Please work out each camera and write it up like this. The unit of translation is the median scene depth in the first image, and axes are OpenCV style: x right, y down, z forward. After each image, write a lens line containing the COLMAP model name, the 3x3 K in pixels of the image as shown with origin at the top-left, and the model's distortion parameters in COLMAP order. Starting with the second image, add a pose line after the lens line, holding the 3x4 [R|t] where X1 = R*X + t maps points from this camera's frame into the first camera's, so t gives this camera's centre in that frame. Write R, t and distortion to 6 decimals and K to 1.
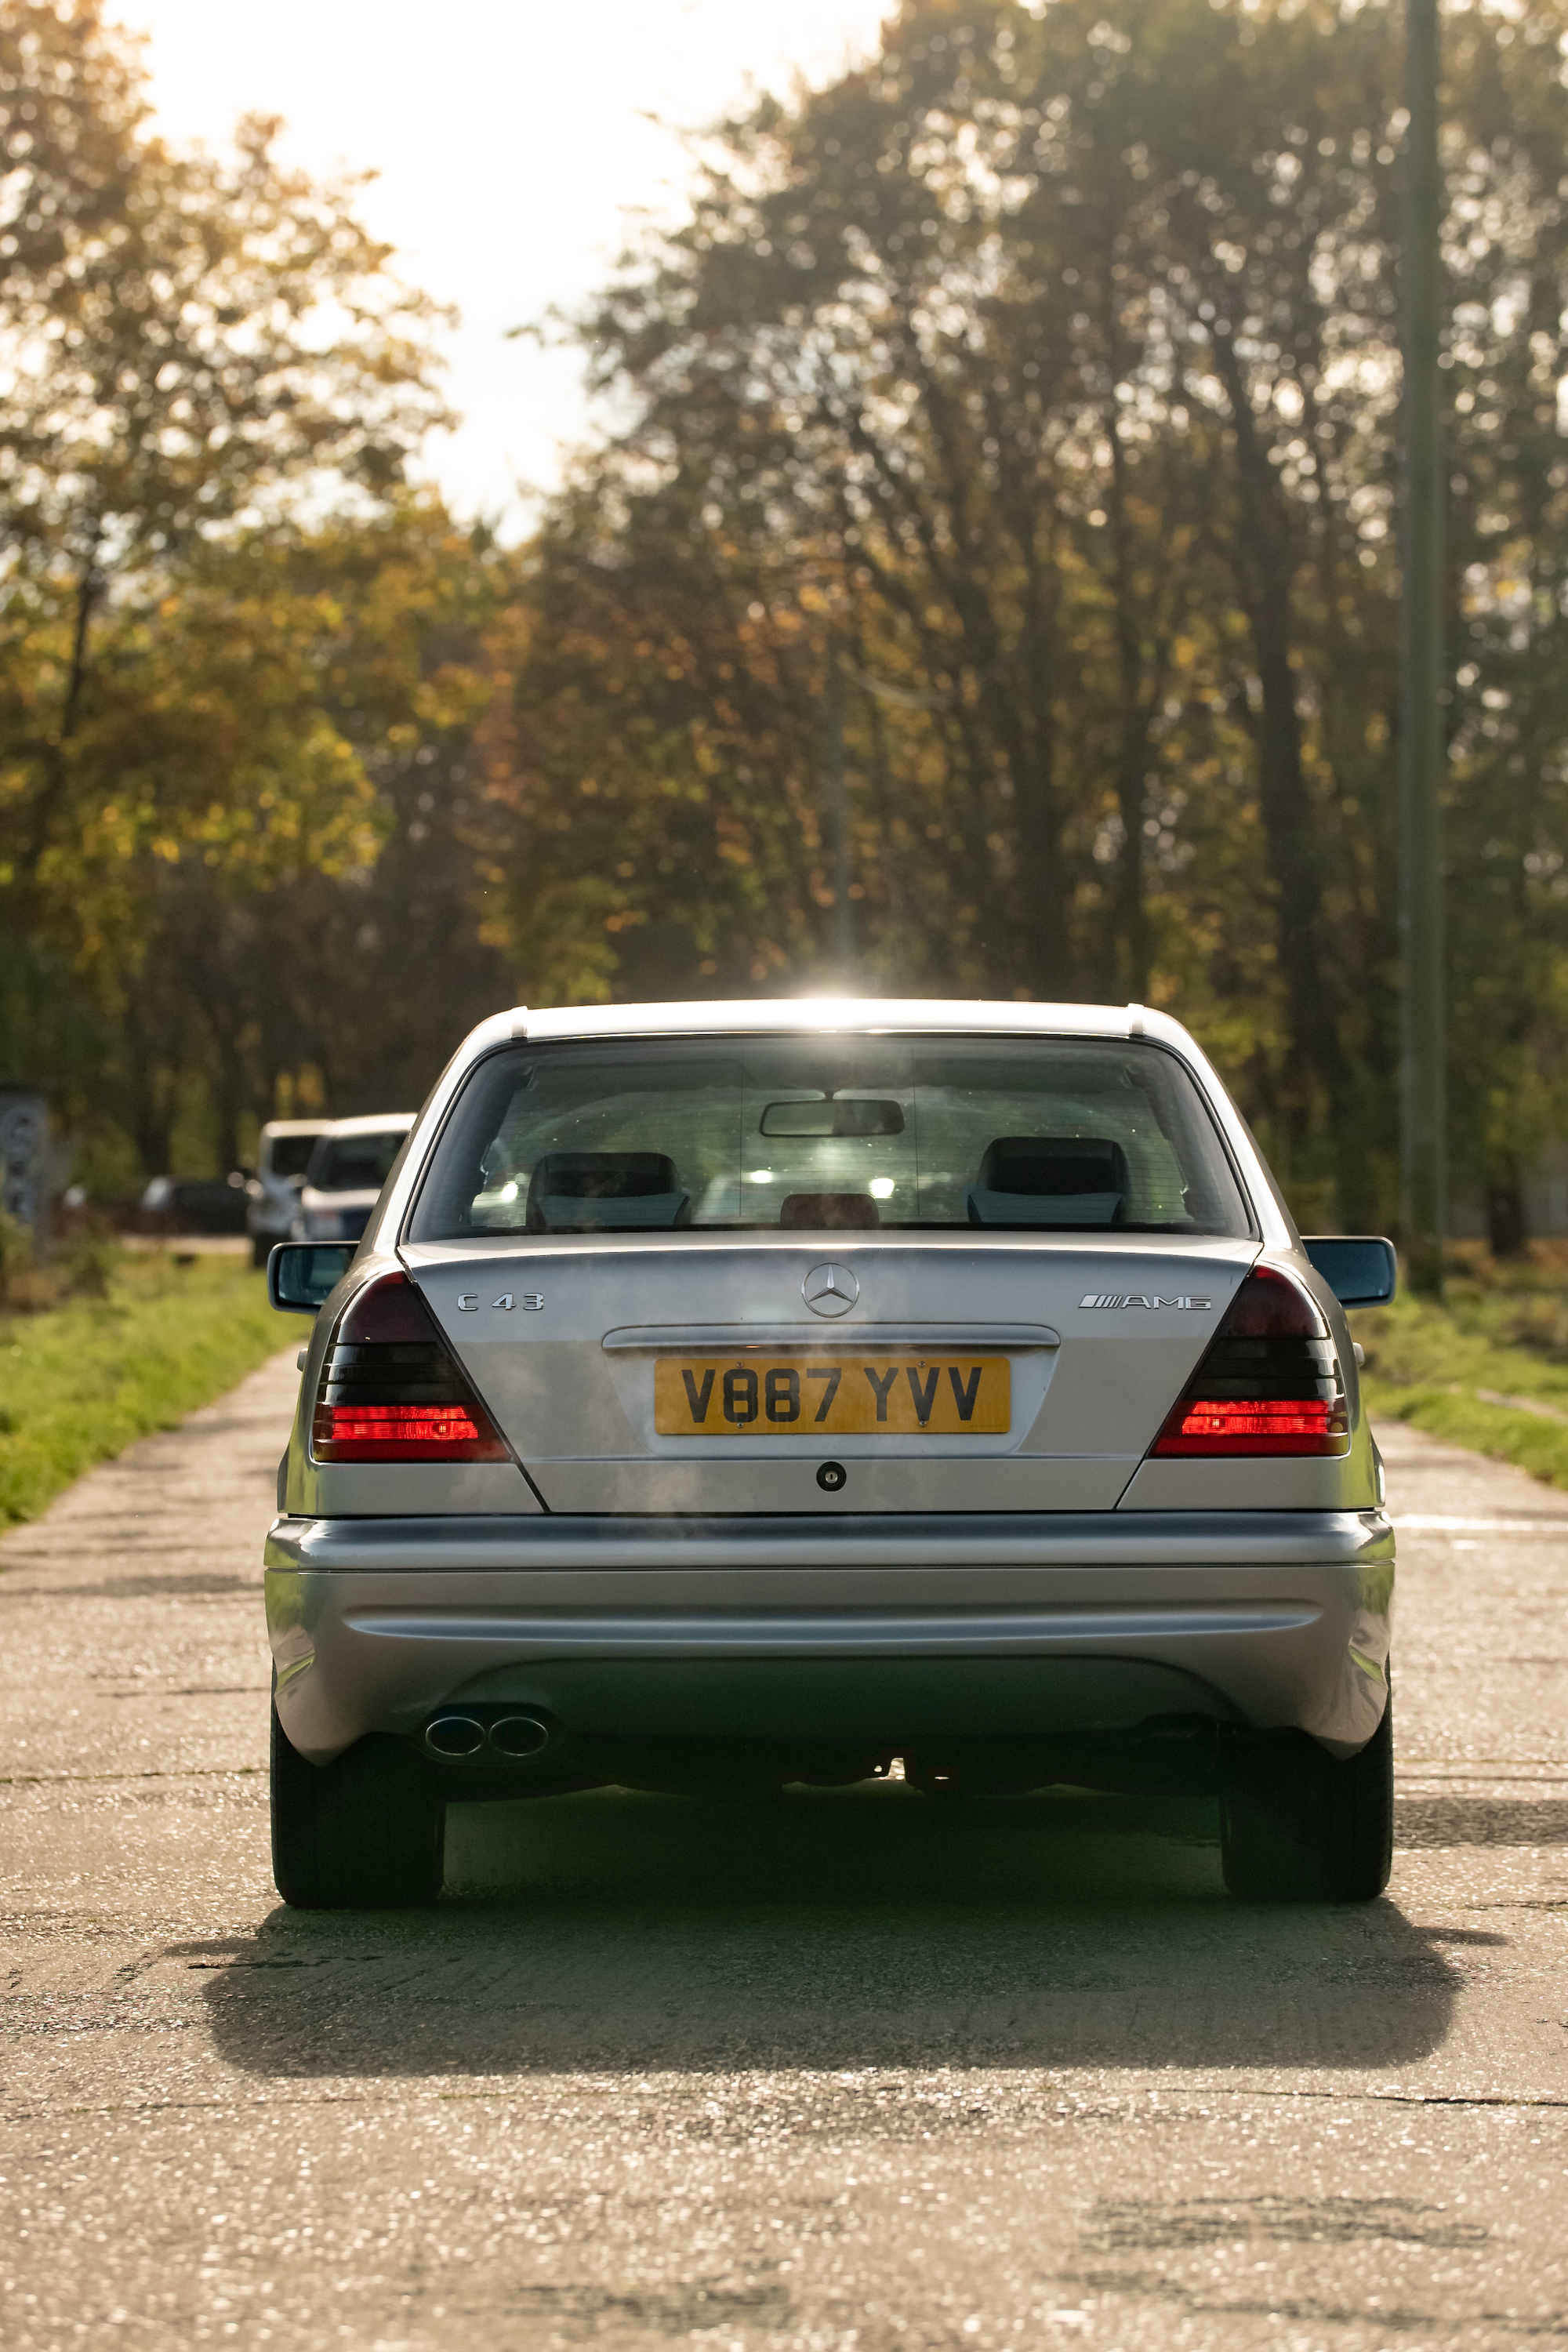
lens RADIAL K [[10026.4, 0, 784.9], [0, 10026.4, 1184.9], [0, 0, 1]] dist [0.917030, 7.417217]
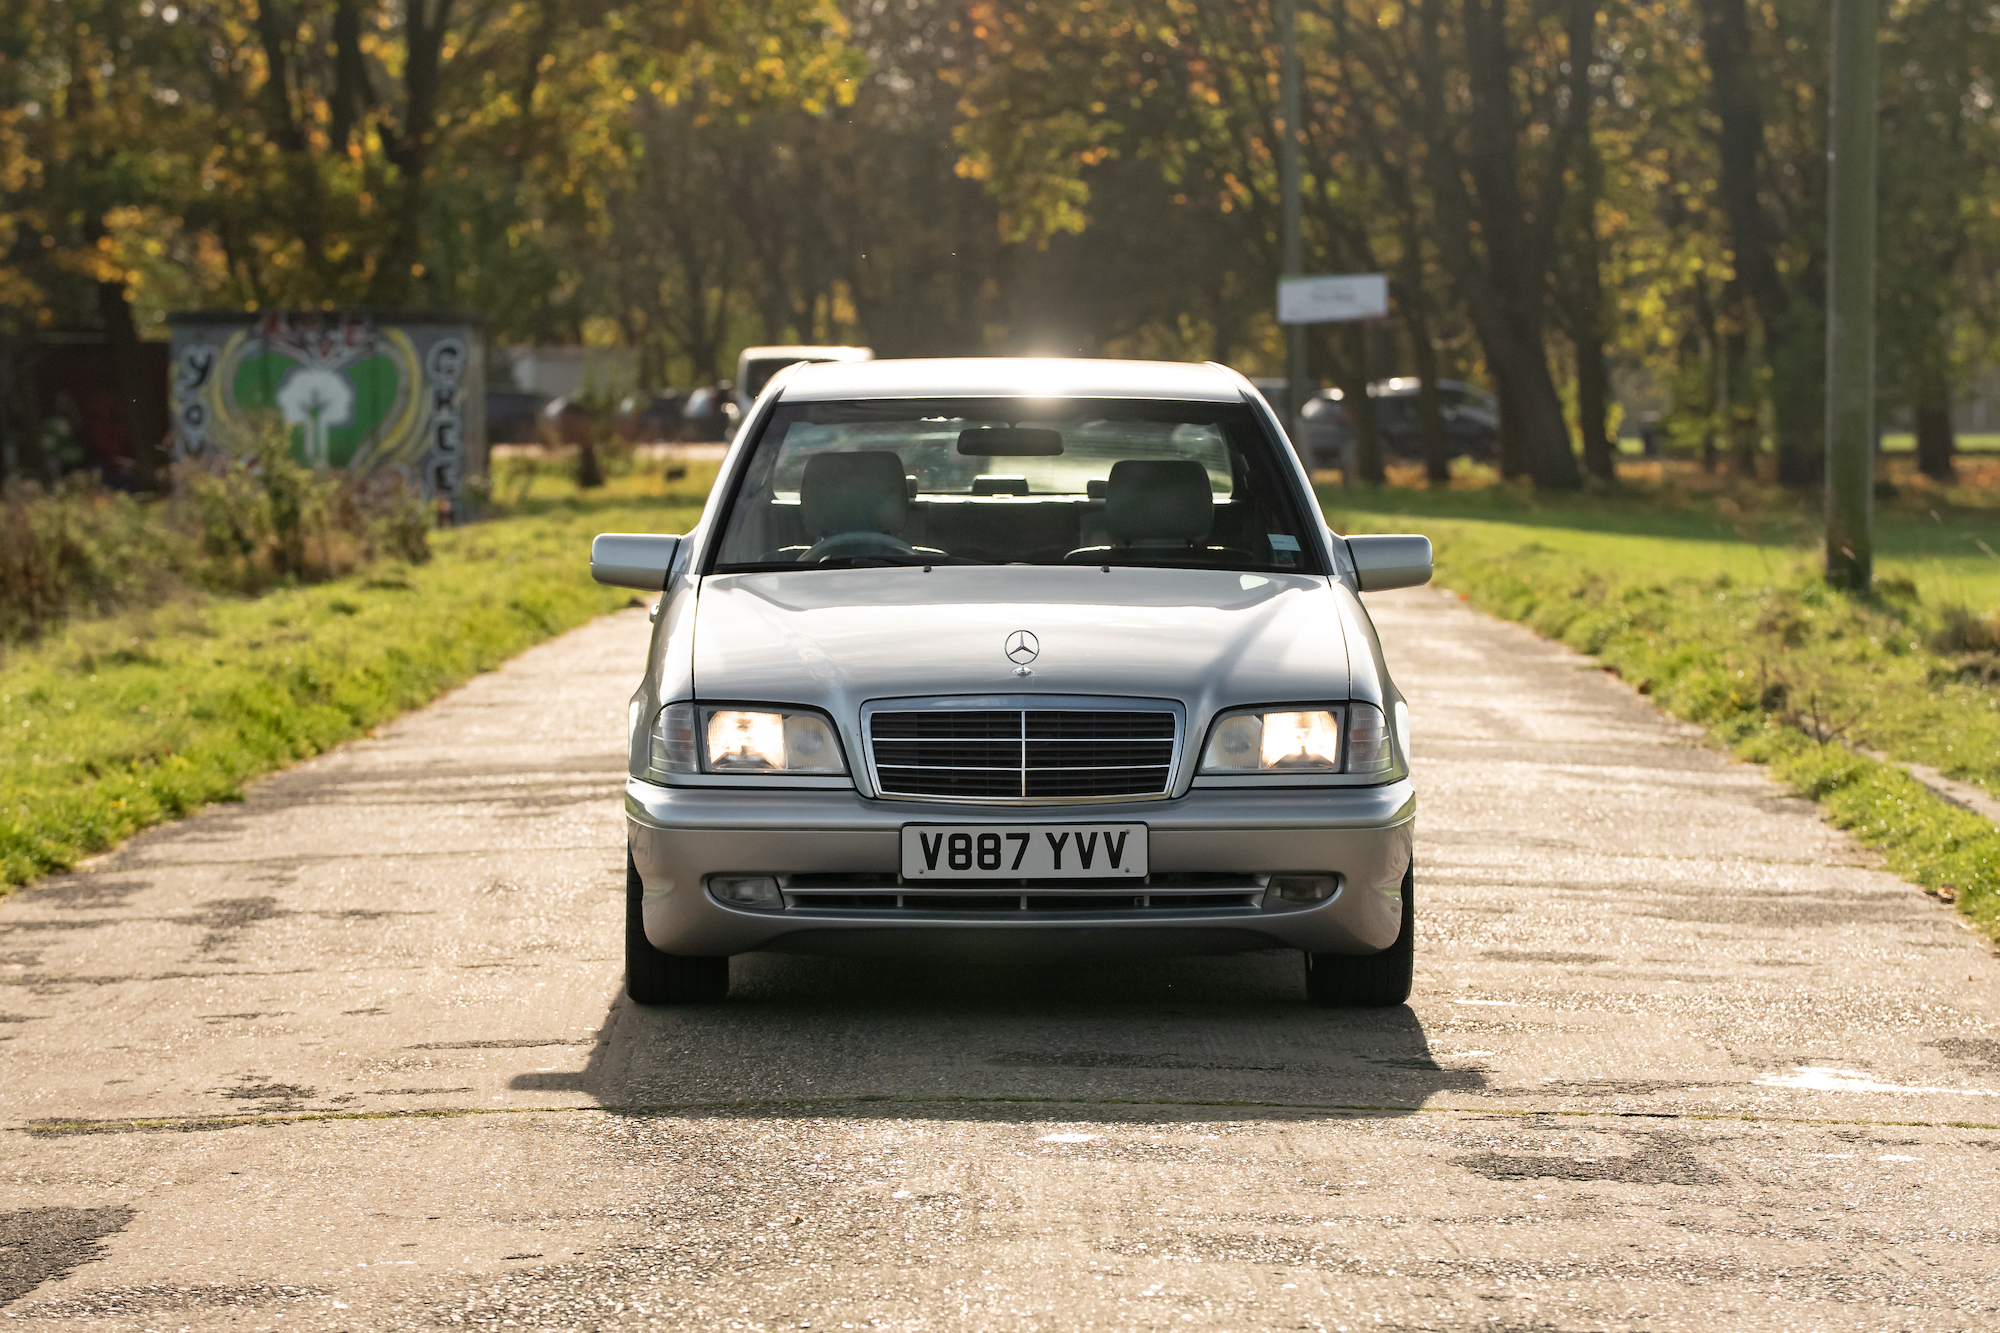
lens RADIAL K [[8304.8, 0, 990.3], [0, 8304.8, 589.6], [0, 0, 1]] dist [1.163275, 0.558009]
pose [[0.999189, 0.006787, -0.039680, 0.008309], [-0.005771, 0.999654, 0.025673, -0.003148], [0.039840, -0.025423, 0.998883, 0.124034]]
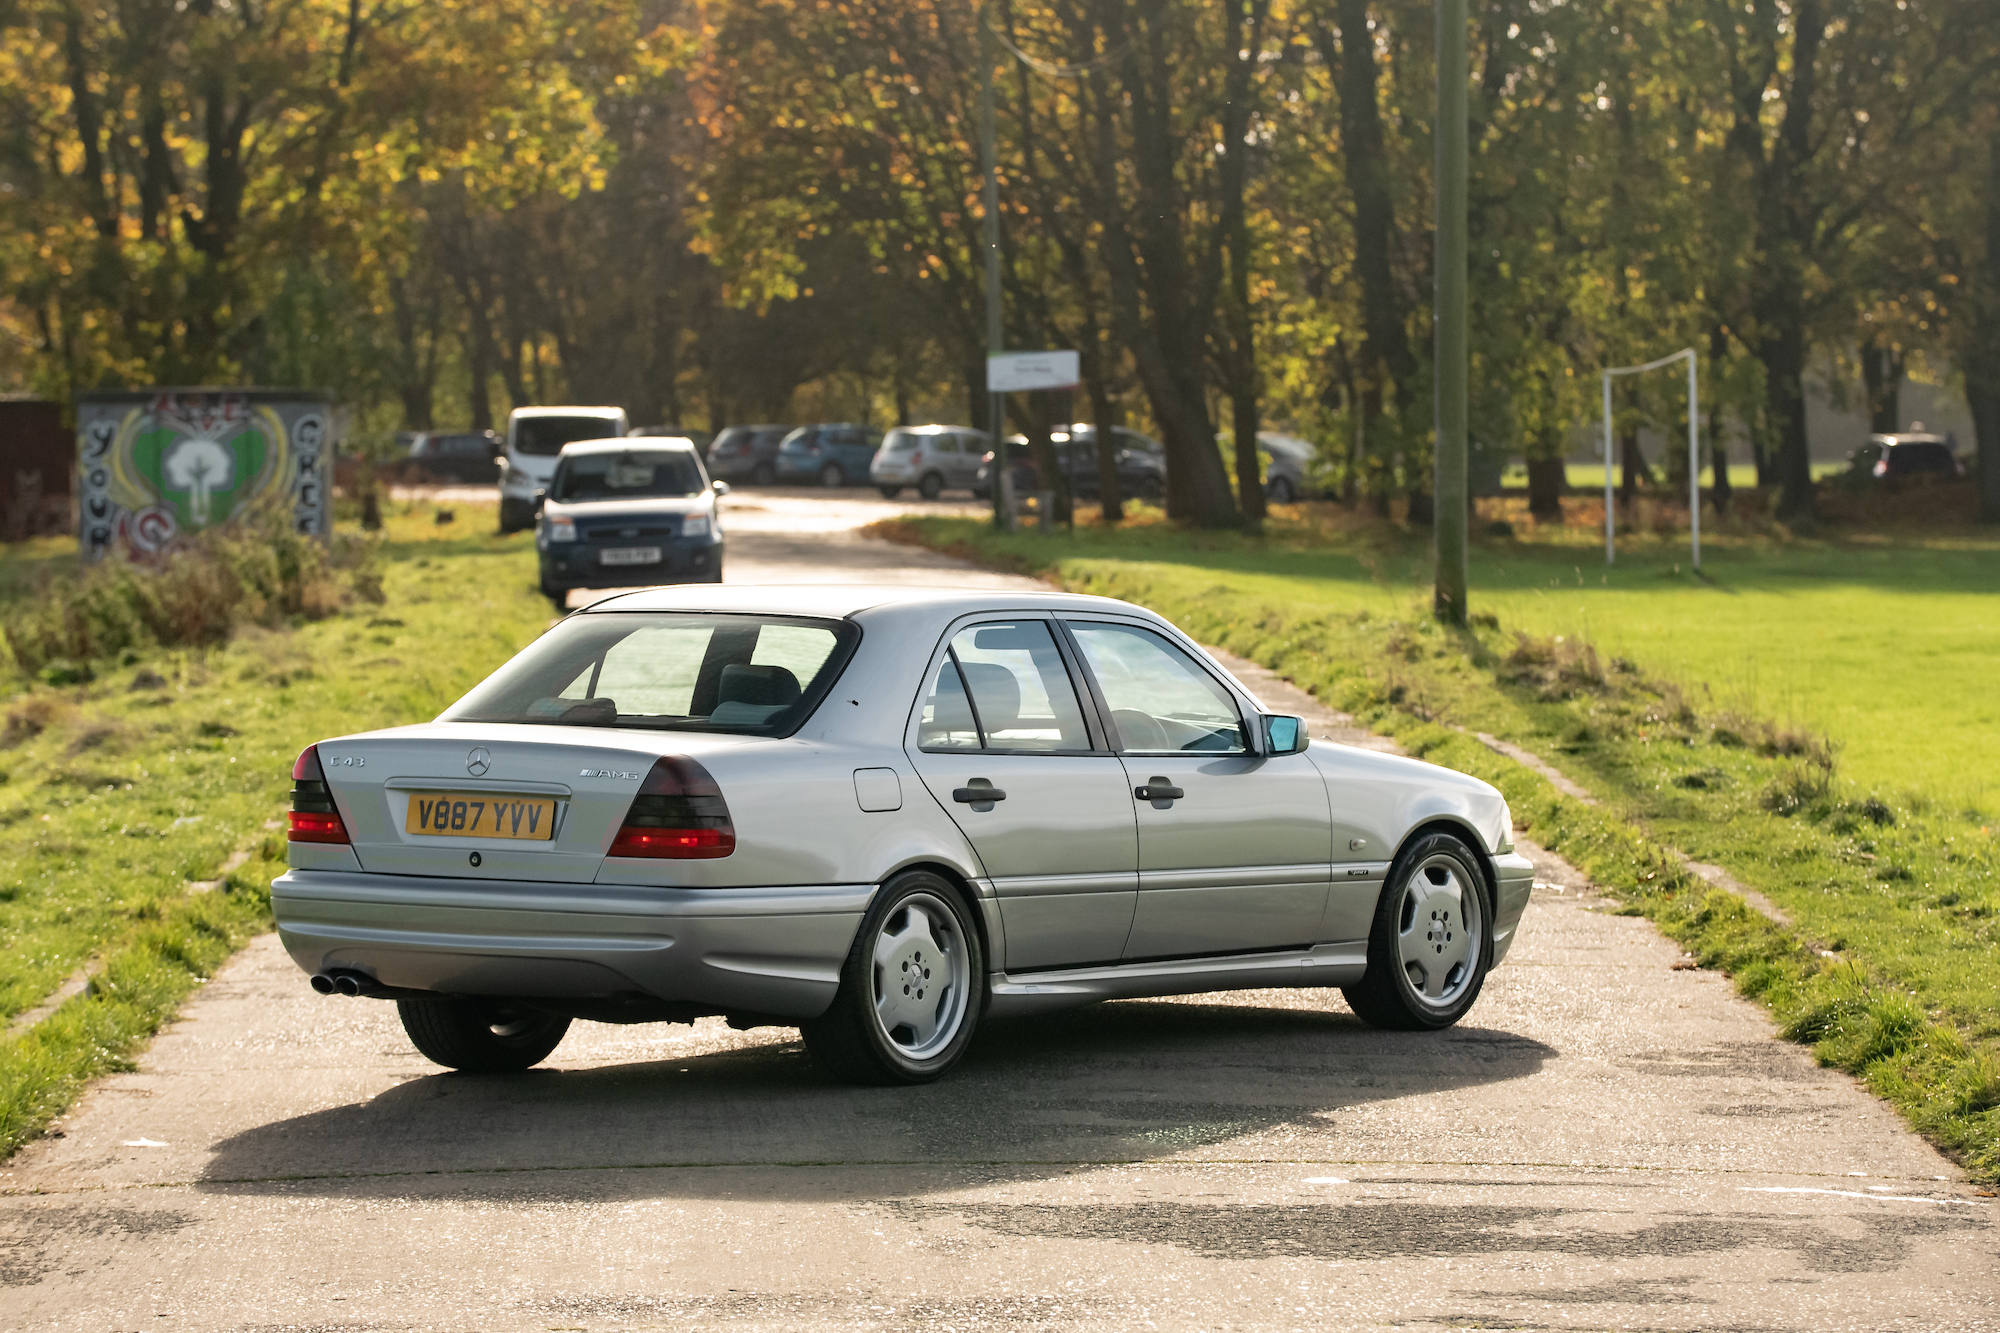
lens RADIAL K [[8525.8, 0, 1000.0], [0, 8525.8, 666.5], [0, 0, 1]] dist [0.917030, 7.417217]
pose [[0.999982, 0.001924, 0.005598, 0.001021], [-0.002103, 0.999485, 0.032031, -0.007658], [-0.005533, -0.032042, 0.999471, -0.023182]]
